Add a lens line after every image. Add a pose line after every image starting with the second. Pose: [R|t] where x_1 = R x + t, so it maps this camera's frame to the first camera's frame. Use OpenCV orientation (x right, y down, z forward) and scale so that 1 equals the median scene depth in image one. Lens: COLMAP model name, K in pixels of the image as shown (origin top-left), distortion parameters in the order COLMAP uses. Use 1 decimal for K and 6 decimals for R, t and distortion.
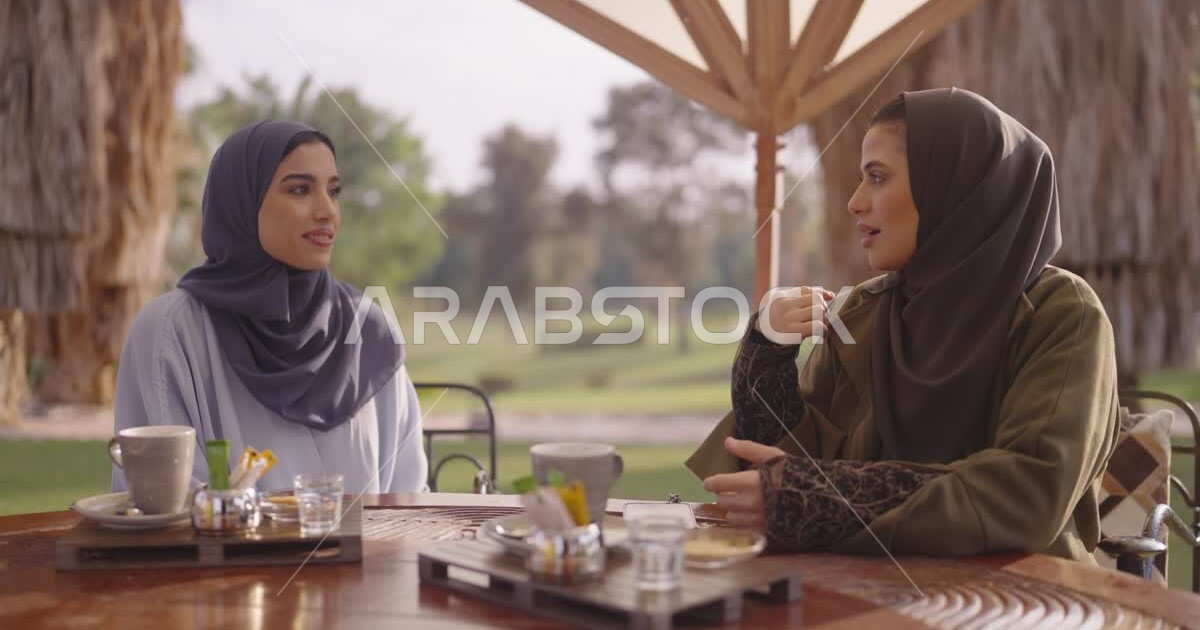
lens RADIAL K [[1310.6, 0, 600.0], [0, 1310.6, 315.0], [0, 0, 1]] dist [-0.129229, 0.208664]
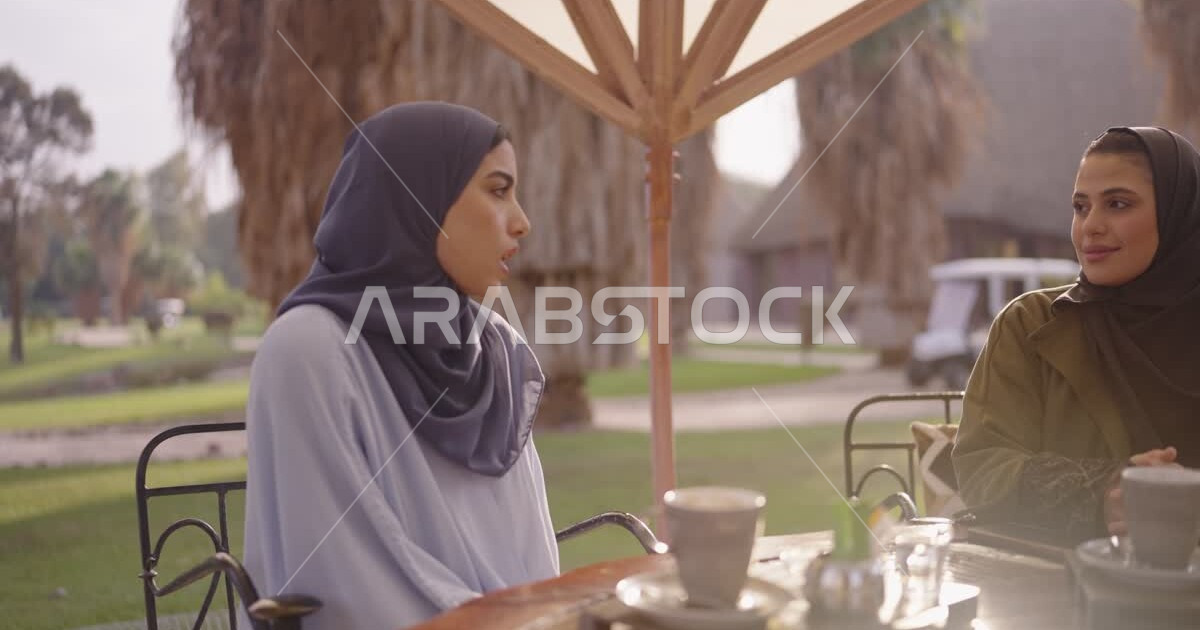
lens RADIAL K [[1310.6, 0, 600.0], [0, 1310.6, 315.0], [0, 0, 1]] dist [-0.129229, 0.208664]
pose [[0.842264, -0.013395, 0.538898, -0.440357], [0.014326, 0.999894, 0.002463, -0.012867], [-0.538874, 0.005646, 0.842367, 0.194731]]
